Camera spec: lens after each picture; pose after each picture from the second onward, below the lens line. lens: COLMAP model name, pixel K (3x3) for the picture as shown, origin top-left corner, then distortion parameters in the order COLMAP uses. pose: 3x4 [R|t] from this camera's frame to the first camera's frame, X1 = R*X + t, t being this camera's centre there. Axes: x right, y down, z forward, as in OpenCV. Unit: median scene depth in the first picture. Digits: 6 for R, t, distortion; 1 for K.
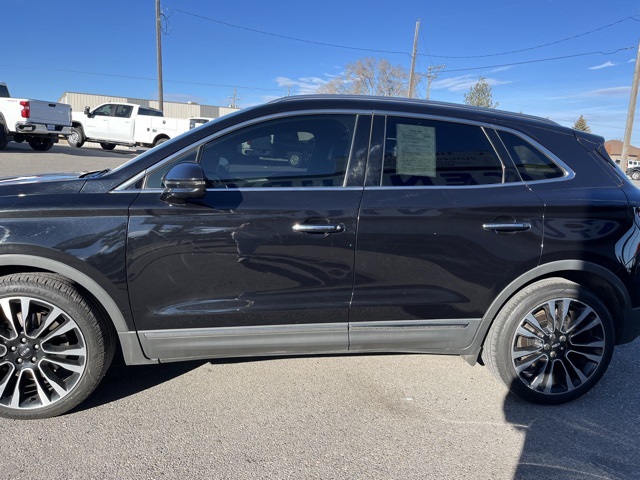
lens RADIAL K [[477.1, 0, 318.7], [0, 477.1, 235.0], [0, 0, 1]] dist [0.070792, -0.096896]
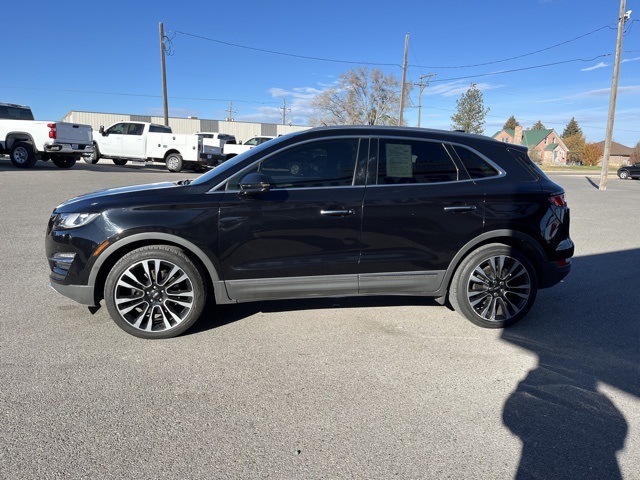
lens RADIAL K [[477.1, 0, 318.7], [0, 477.1, 235.0], [0, 0, 1]] dist [0.070792, -0.096896]
pose [[0.999535, -0.030239, 0.004013, -0.060562], [0.030307, 0.999376, -0.018135, 0.074608], [-0.003462, 0.018248, 0.999827, -0.482478]]
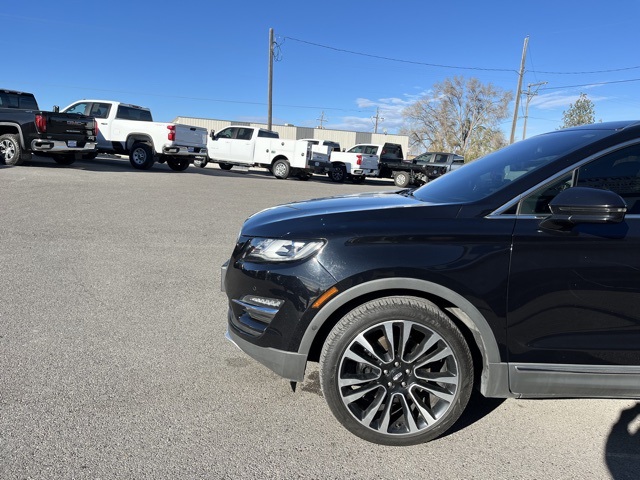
lens RADIAL K [[477.1, 0, 318.7], [0, 477.1, 235.0], [0, 0, 1]] dist [0.070792, -0.096896]
pose [[0.987096, 0.025014, -0.158163, -0.511756], [-0.031350, 0.998797, -0.037694, -0.004874], [0.157030, 0.042166, 0.986693, -0.011374]]
